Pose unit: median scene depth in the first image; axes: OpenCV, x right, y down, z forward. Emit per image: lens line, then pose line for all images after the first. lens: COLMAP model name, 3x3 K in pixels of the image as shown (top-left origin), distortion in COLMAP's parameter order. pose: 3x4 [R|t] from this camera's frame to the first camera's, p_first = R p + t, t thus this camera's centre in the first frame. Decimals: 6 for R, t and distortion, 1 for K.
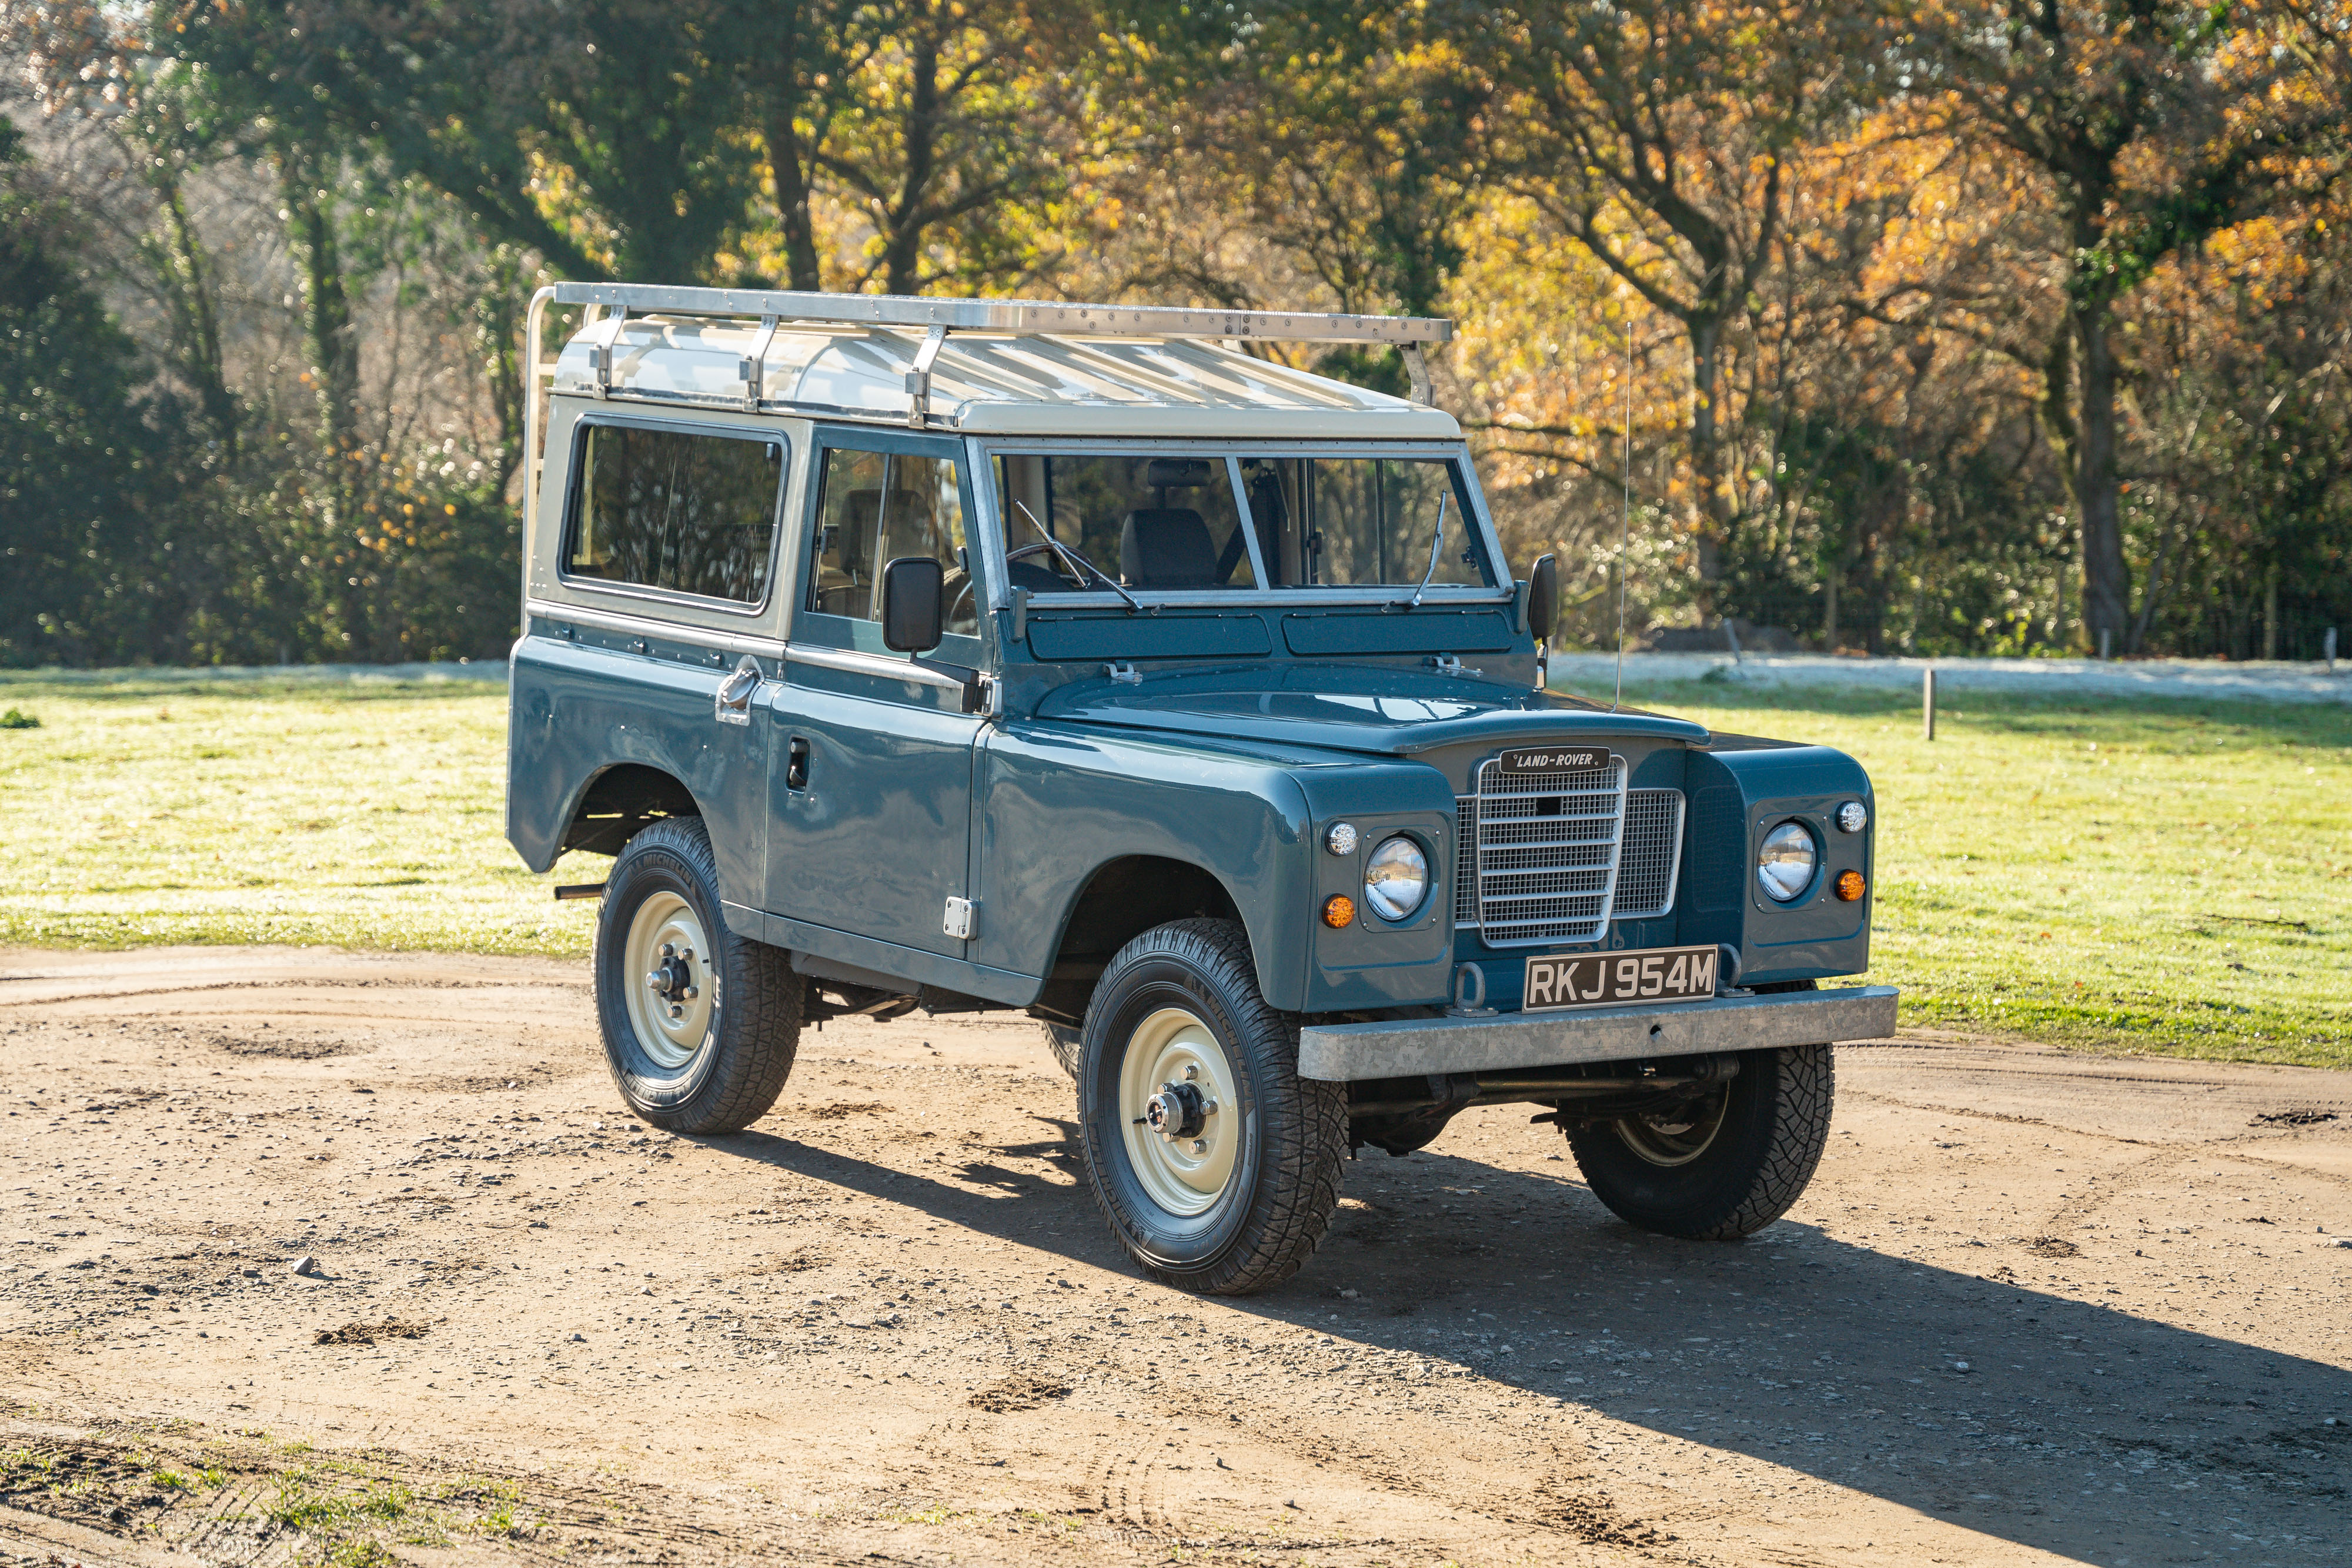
lens RADIAL K [[5128.0, 0, 1176.0], [0, 5128.0, 784.0], [0, 0, 1]] dist [0.178278, 0.083943]
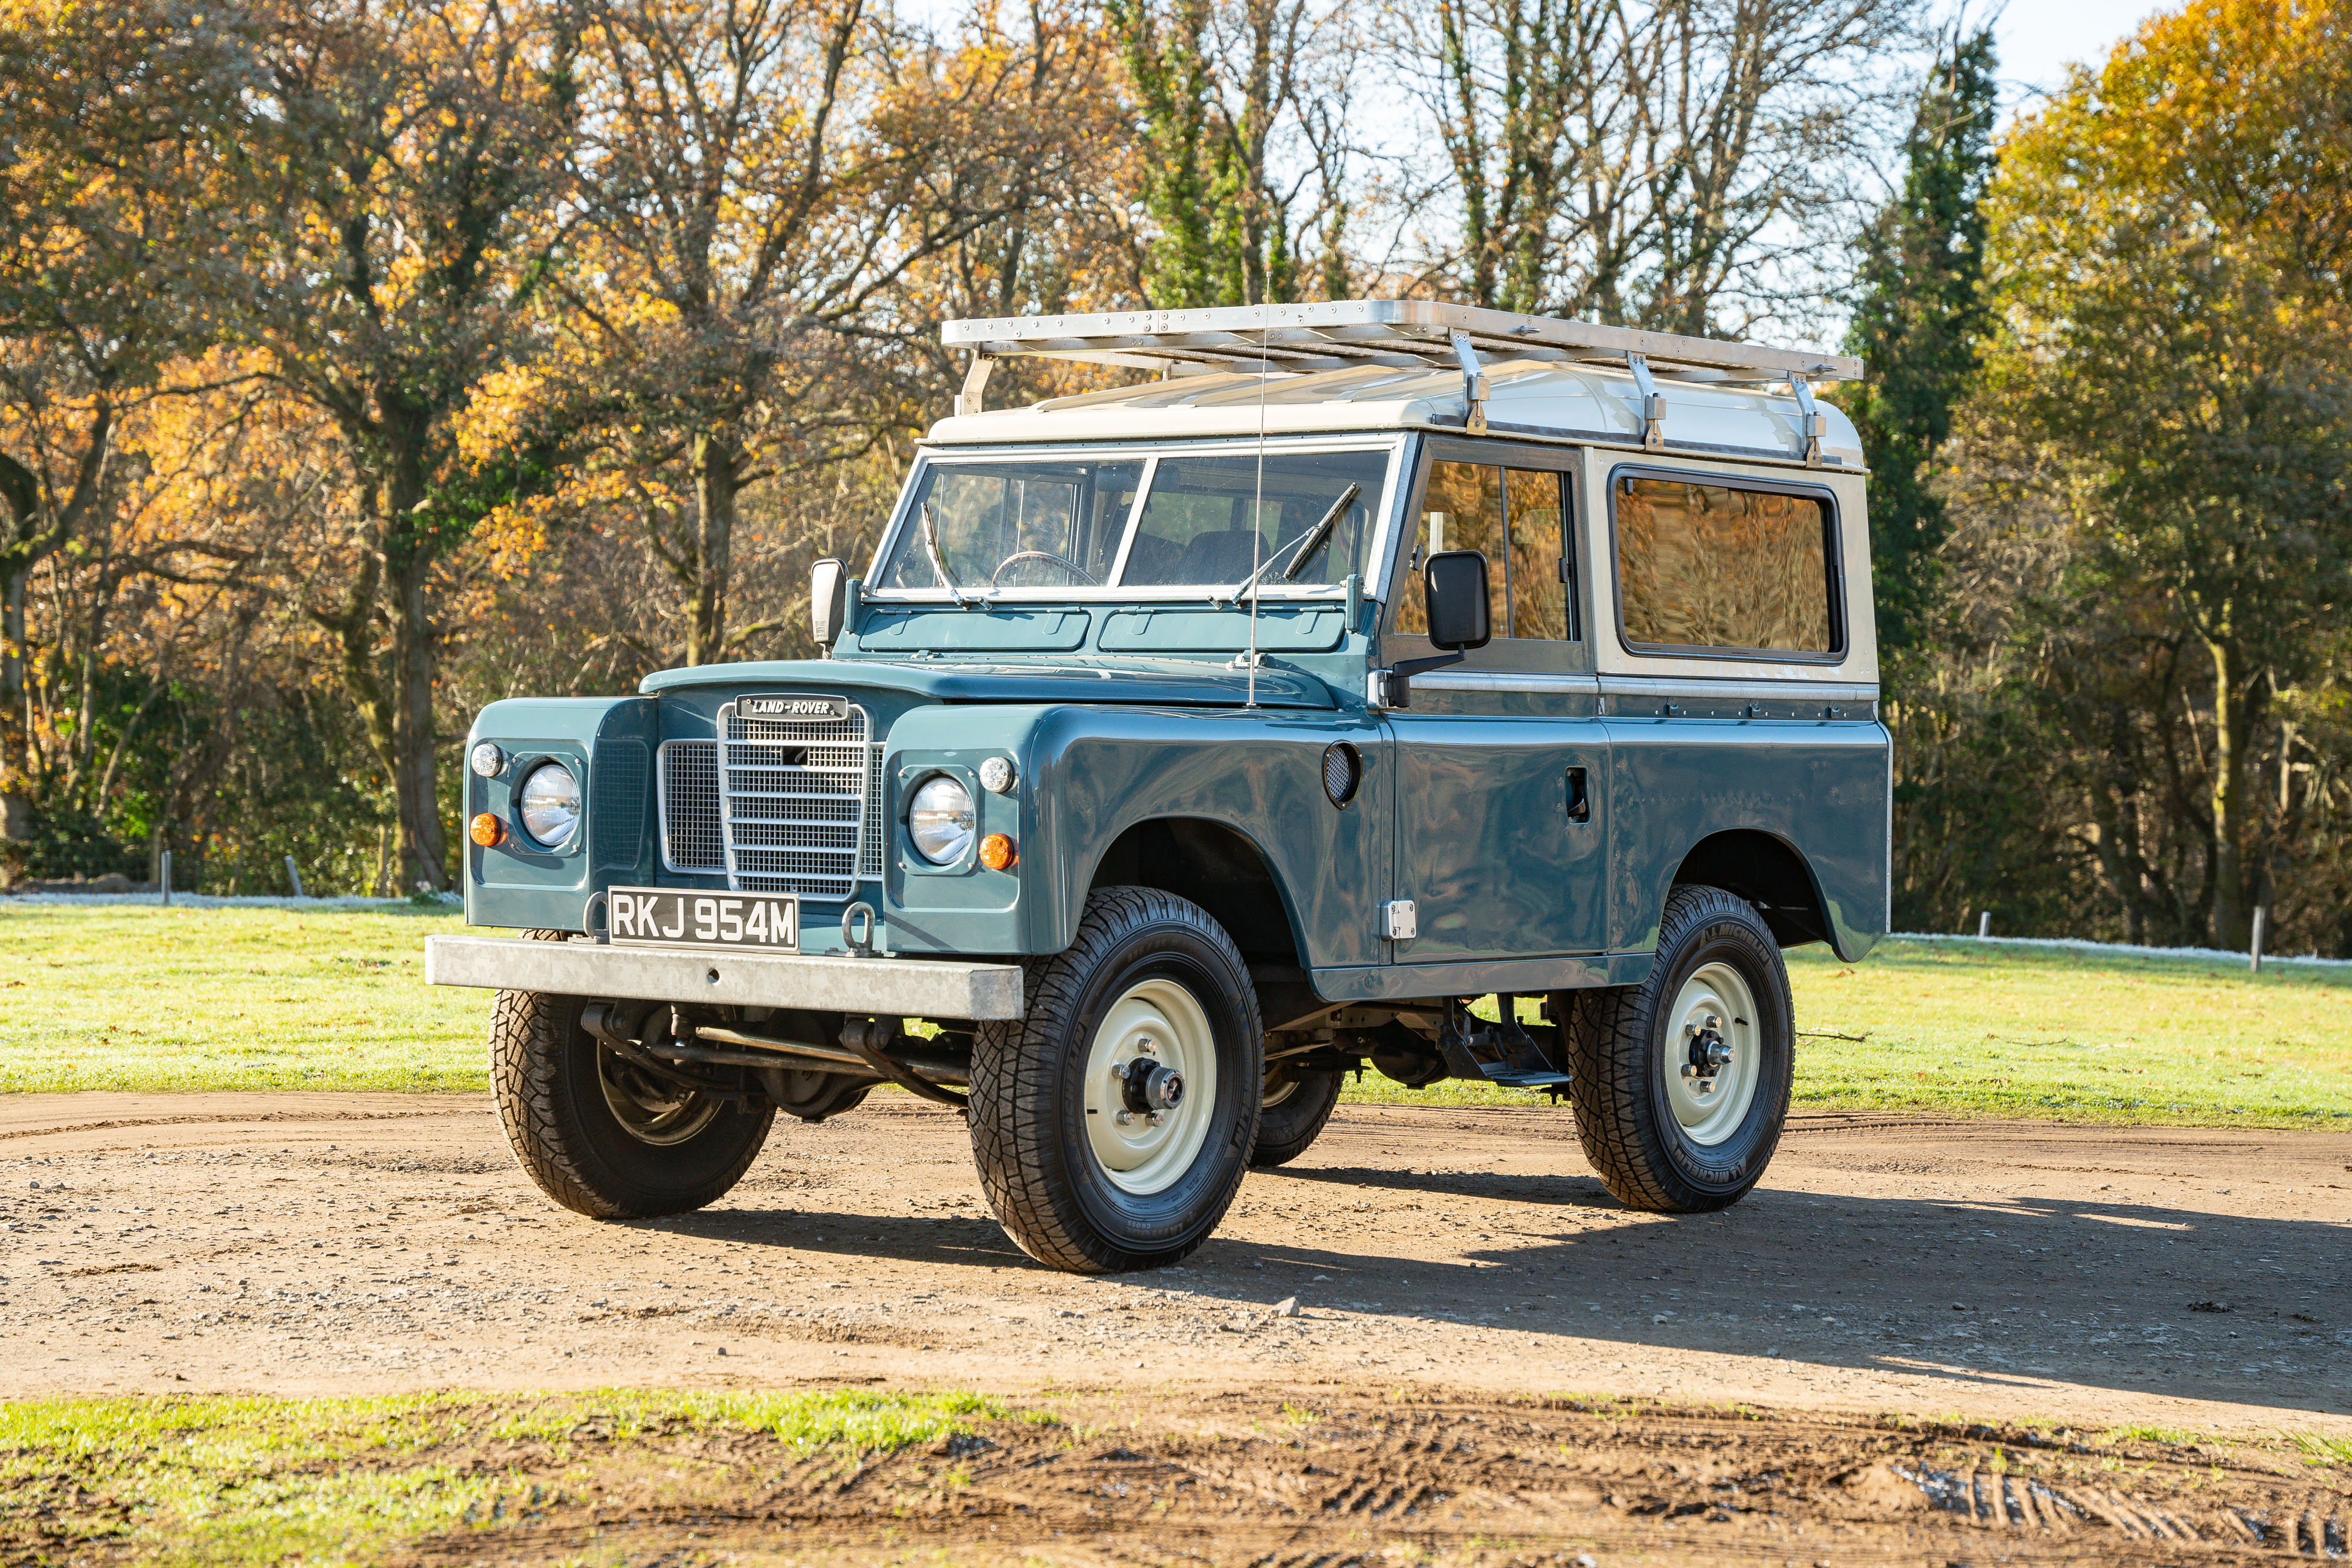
lens RADIAL K [[4542.7, 0, 1176.0], [0, 4542.7, 784.0], [0, 0, 1]] dist [0.142226, 0.025440]
pose [[0.297412, -0.021699, -0.954503, 0.923439], [-0.104093, 0.993045, -0.055009, 0.049986], [0.949058, 0.115717, 0.293085, 0.823107]]
